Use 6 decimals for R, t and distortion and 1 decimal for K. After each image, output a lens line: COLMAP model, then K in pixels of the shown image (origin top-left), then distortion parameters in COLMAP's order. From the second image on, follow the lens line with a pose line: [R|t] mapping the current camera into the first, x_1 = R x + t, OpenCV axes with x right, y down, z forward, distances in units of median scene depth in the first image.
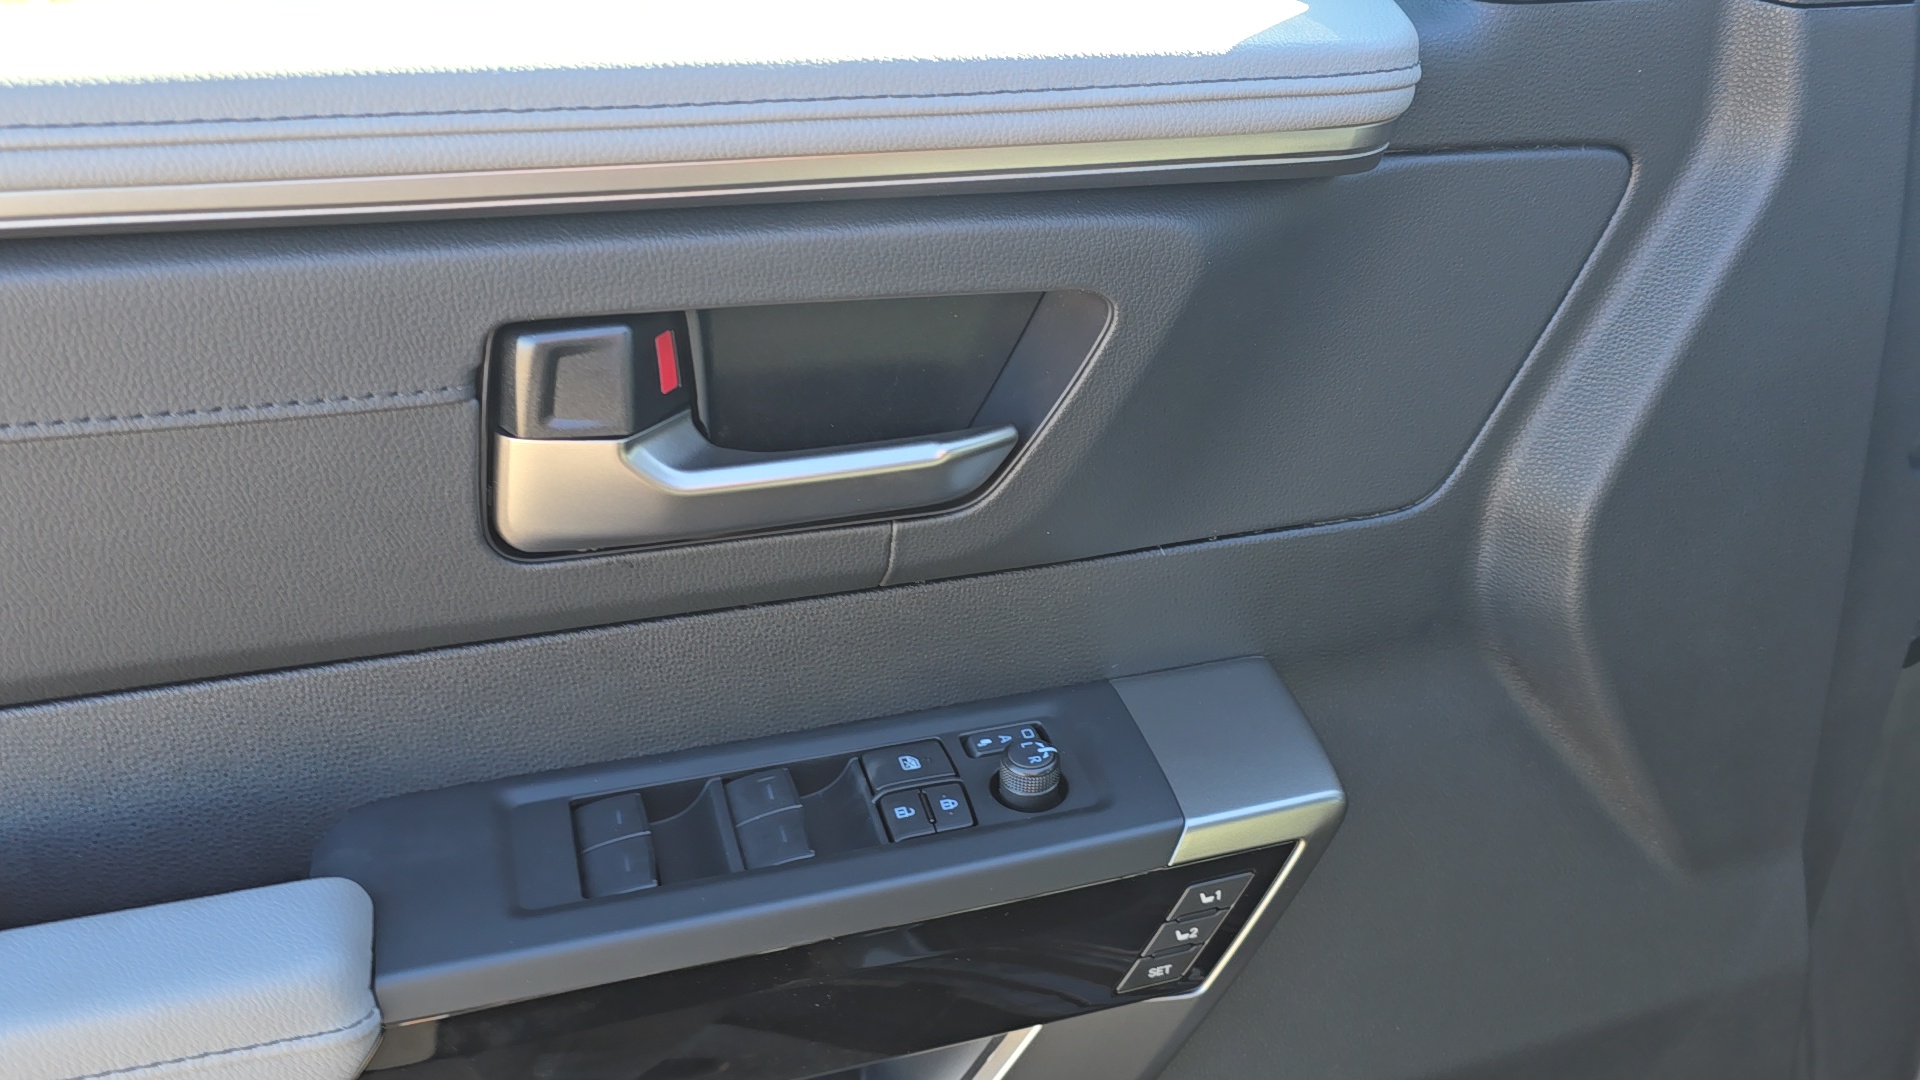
lens RADIAL K [[1607.1, 0, 947.9], [0, 1607.1, 532.8], [0, 0, 1]] dist [-0.008258, 0.005844]
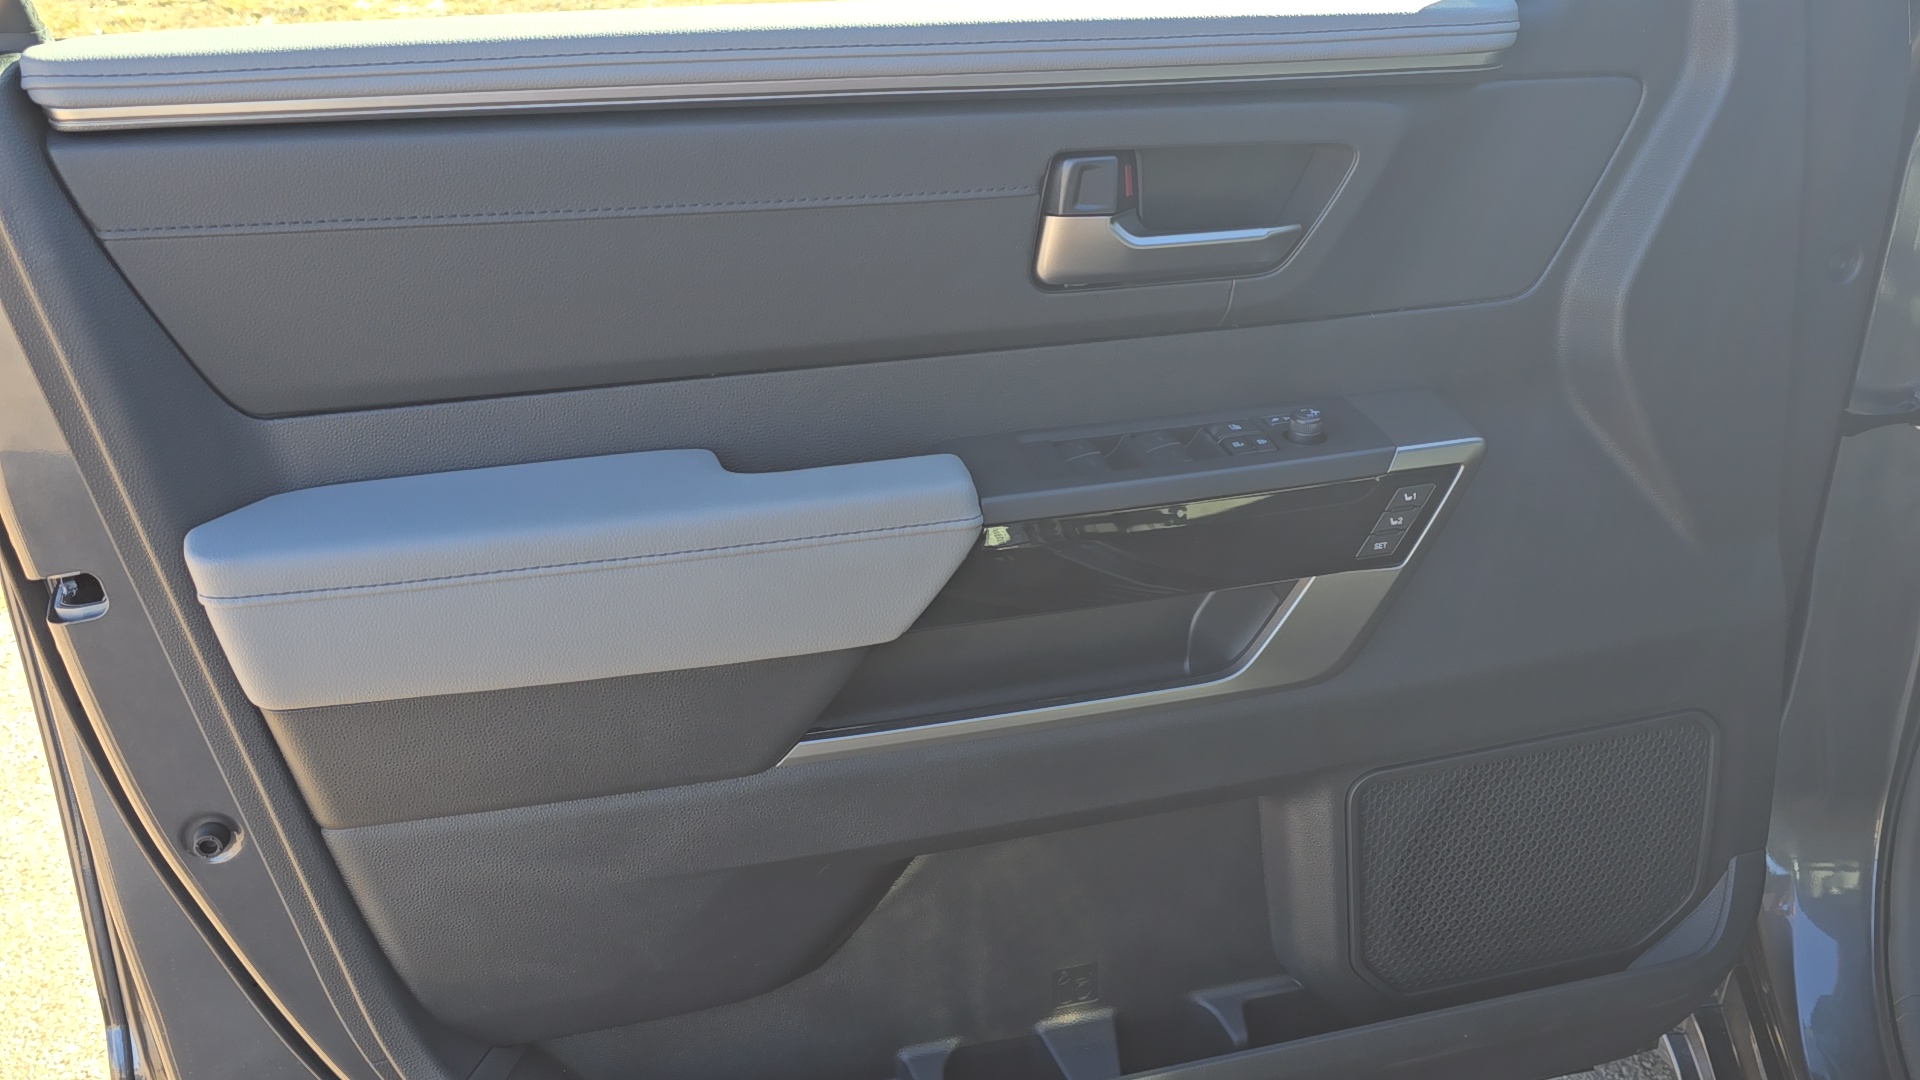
lens RADIAL K [[1607.1, 0, 957.3], [0, 1607.1, 549.5], [0, 0, 1]] dist [-0.008258, 0.005844]
pose [[0.999177, -0.013277, -0.038334, -0.273077], [0.011387, 0.998728, -0.049120, 0.375432], [0.038938, 0.048643, 0.998057, -0.793503]]
